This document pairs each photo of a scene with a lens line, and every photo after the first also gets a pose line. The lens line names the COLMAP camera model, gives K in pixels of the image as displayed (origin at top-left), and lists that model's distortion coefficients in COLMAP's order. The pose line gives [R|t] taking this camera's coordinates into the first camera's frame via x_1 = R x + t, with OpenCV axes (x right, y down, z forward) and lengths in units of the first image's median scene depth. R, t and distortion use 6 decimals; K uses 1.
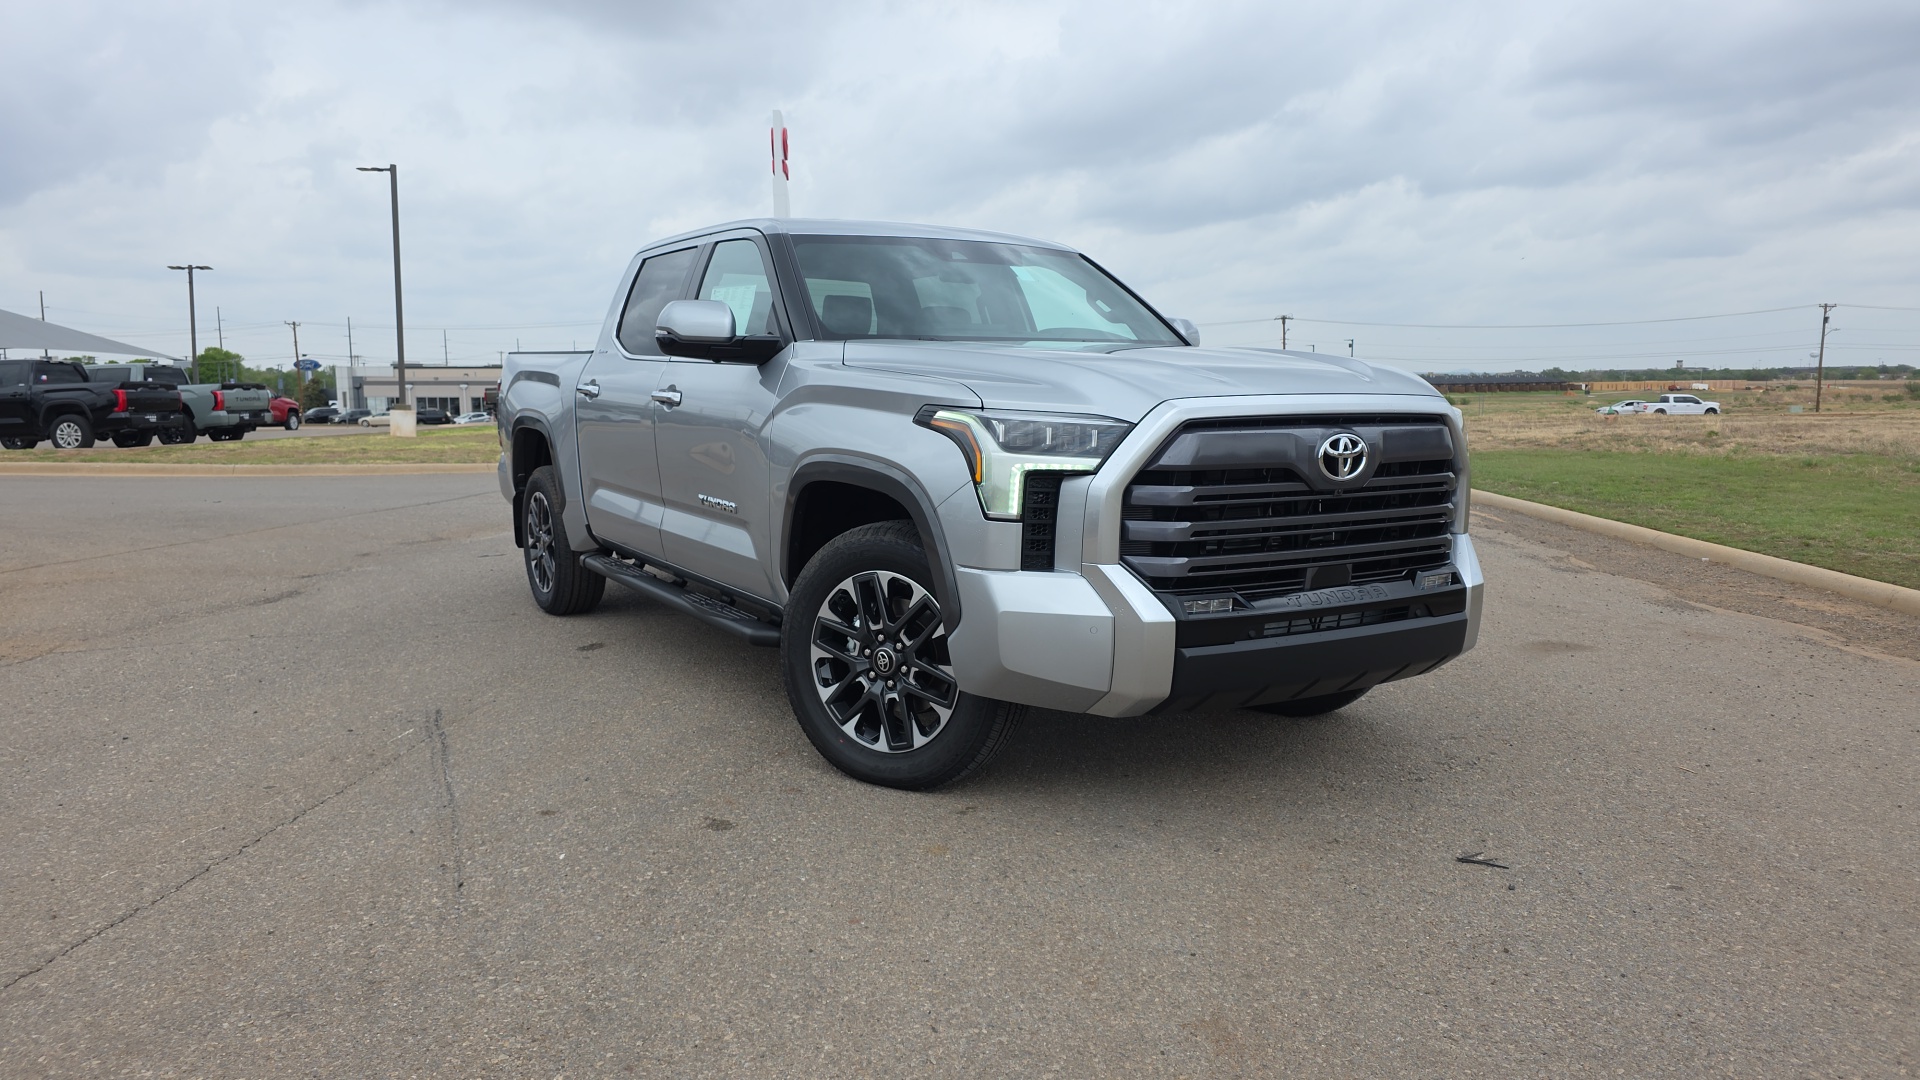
lens RADIAL K [[1283.1, 0, 930.1], [0, 1283.1, 544.6], [0, 0, 1]] dist [0.055052, -0.054370]
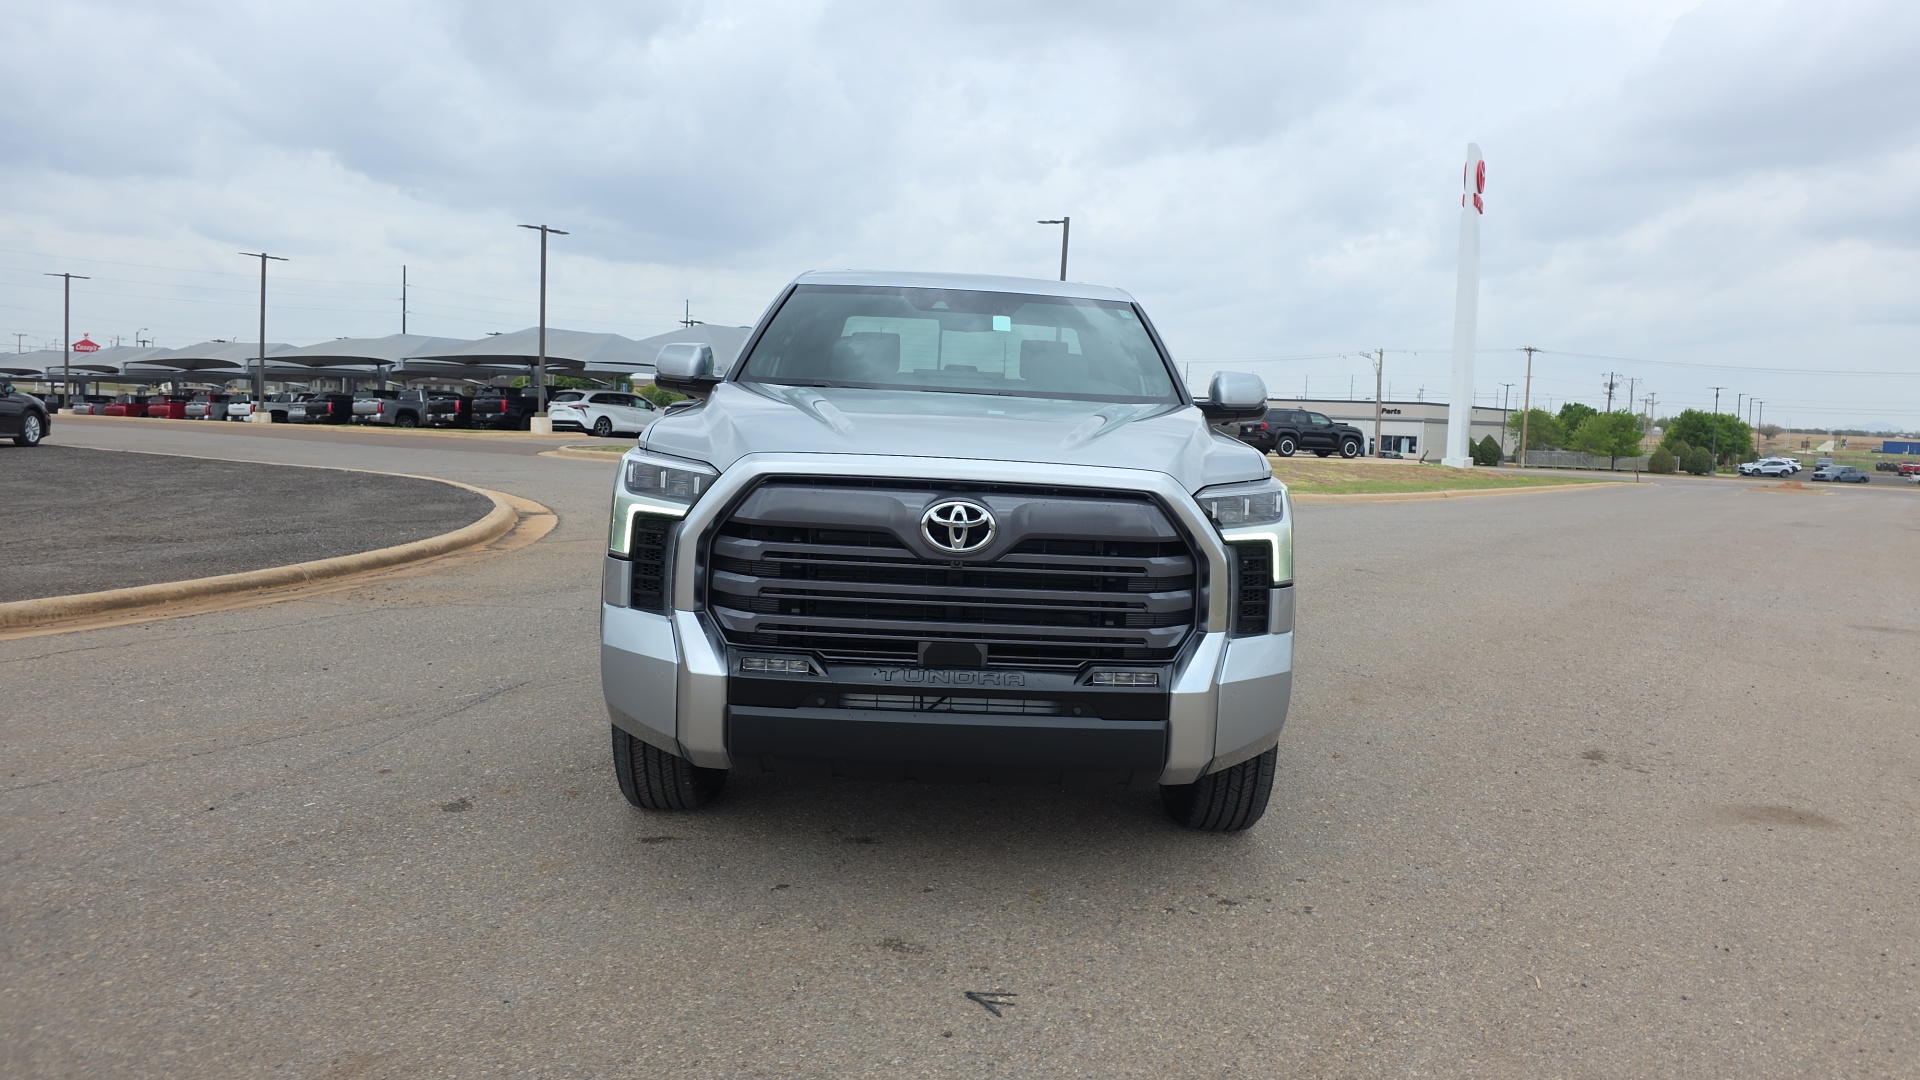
lens RADIAL K [[1283.1, 0, 1015.6], [0, 1283.1, 478.9], [0, 0, 1]] dist [0.055052, -0.054370]
pose [[0.882343, 0.065248, -0.466061, 0.766964], [-0.100711, 0.993579, -0.051564, -0.057116], [0.459704, 0.092435, 0.883249, 0.194137]]
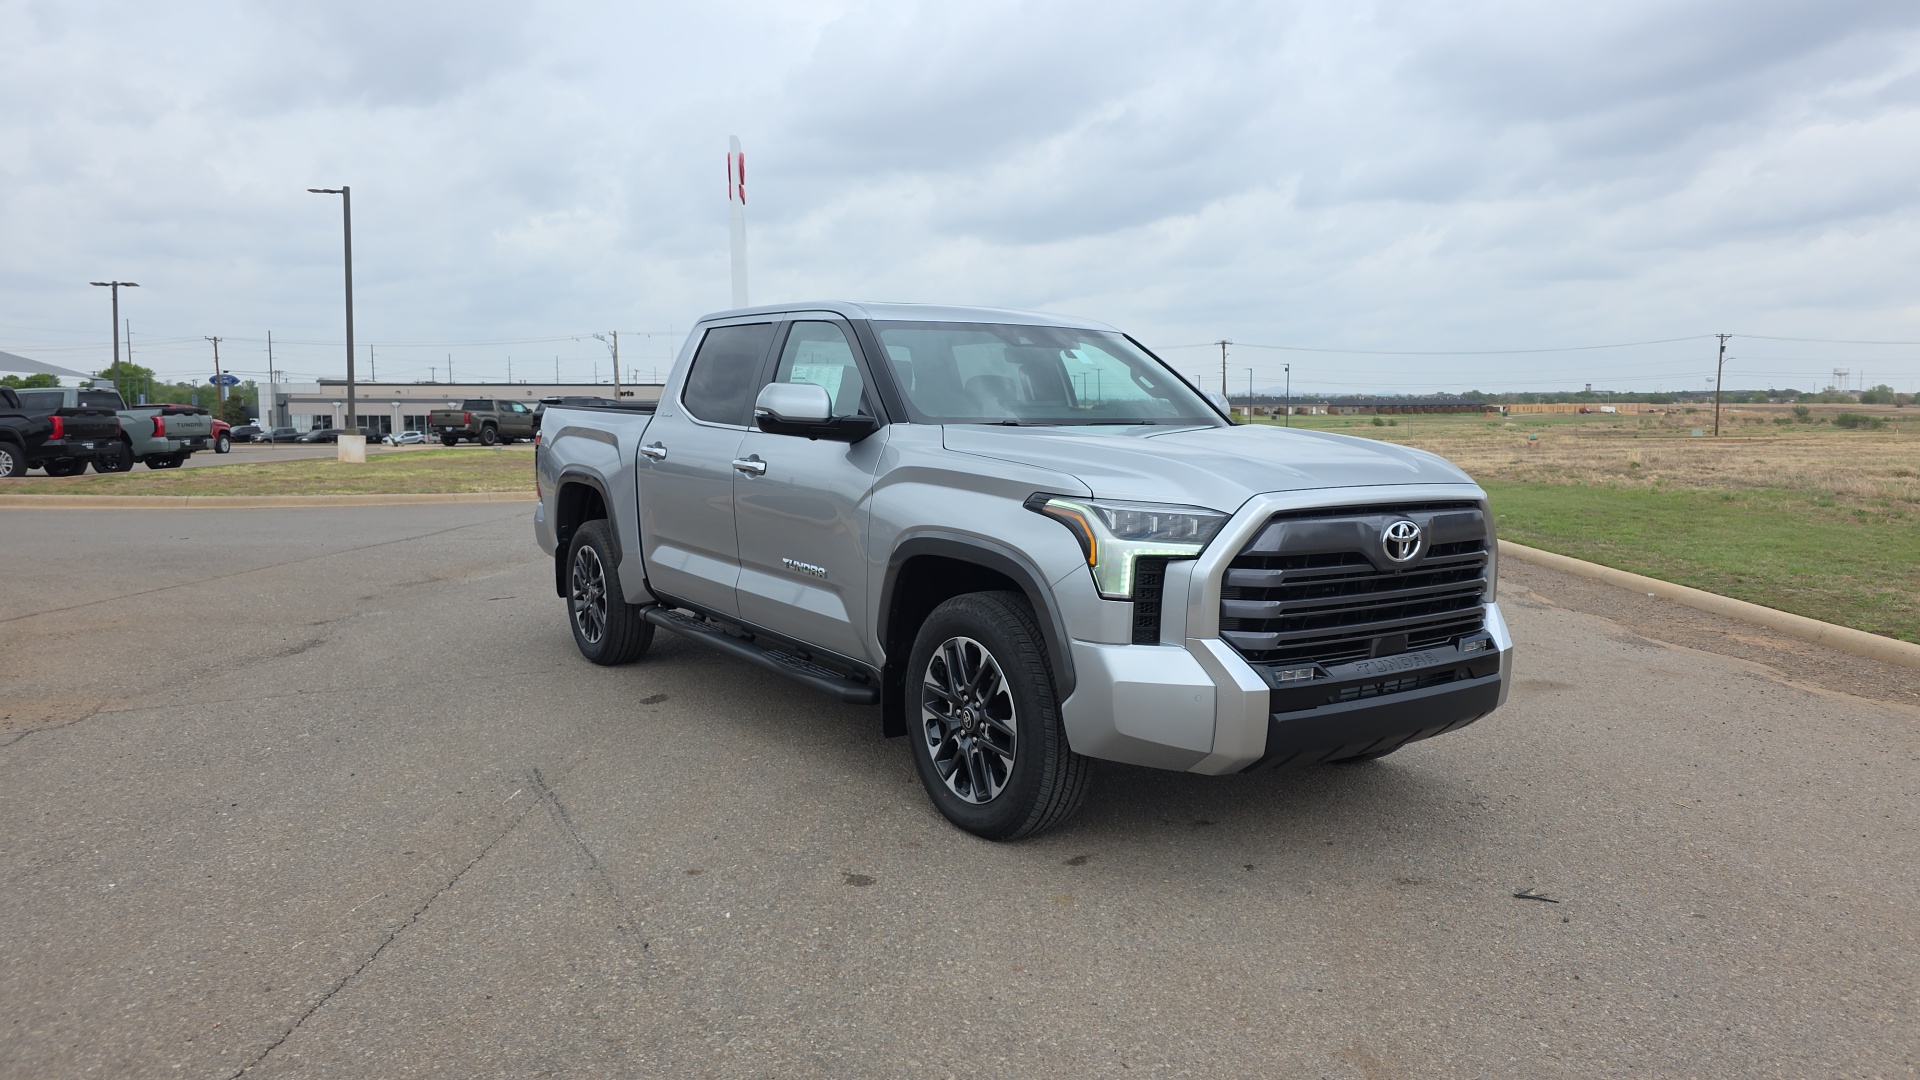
lens RADIAL K [[1283.1, 0, 987.7], [0, 1283.1, 509.3], [0, 0, 1]] dist [0.055052, -0.054370]
pose [[0.996269, -0.001849, 0.086288, -0.142081], [0.005436, 0.999130, -0.041357, -0.049142], [-0.086136, 0.041672, 0.995411, -0.107408]]
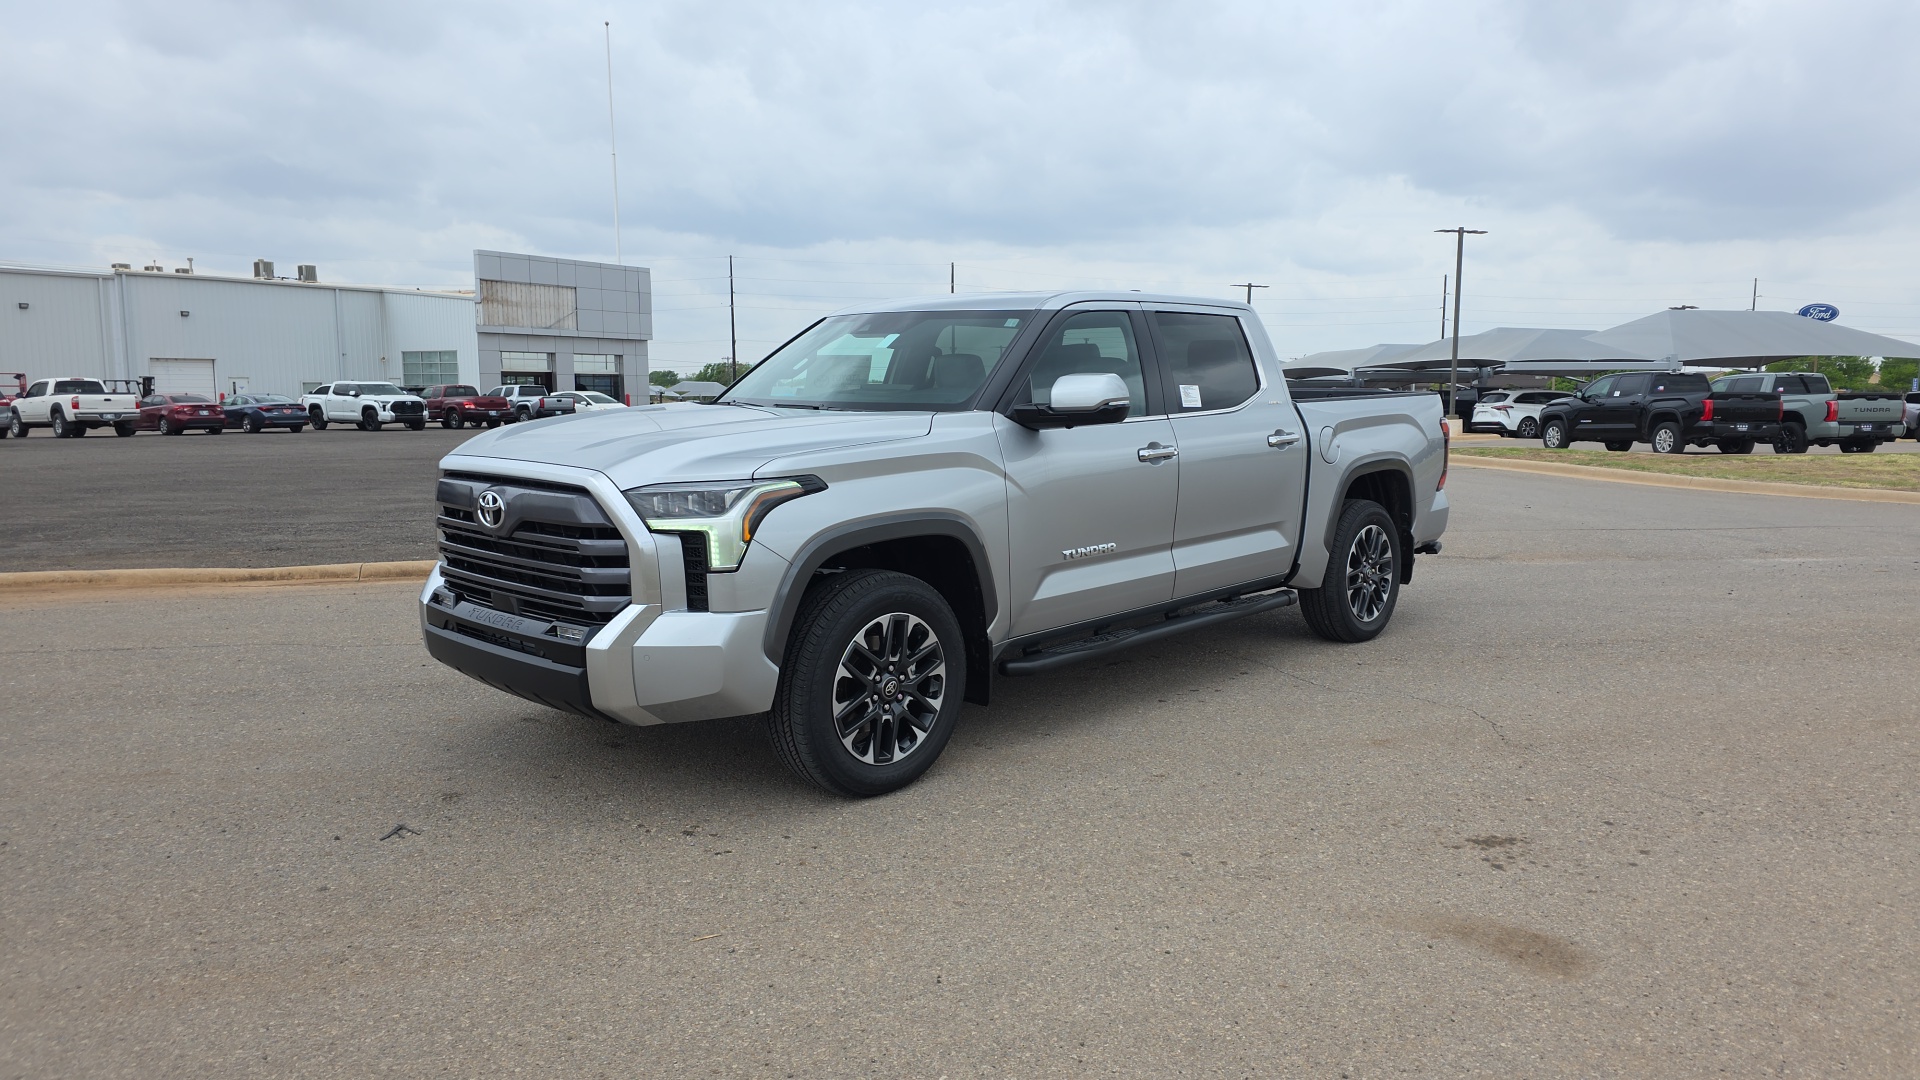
lens RADIAL K [[1283.1, 0, 1003.9], [0, 1283.1, 542.6], [0, 0, 1]] dist [0.055052, -0.054370]
pose [[0.290854, 0.118951, -0.949344, 1.649831], [-0.119415, 0.988996, 0.087334, -0.203439], [0.949286, 0.087965, 0.301858, 1.074322]]
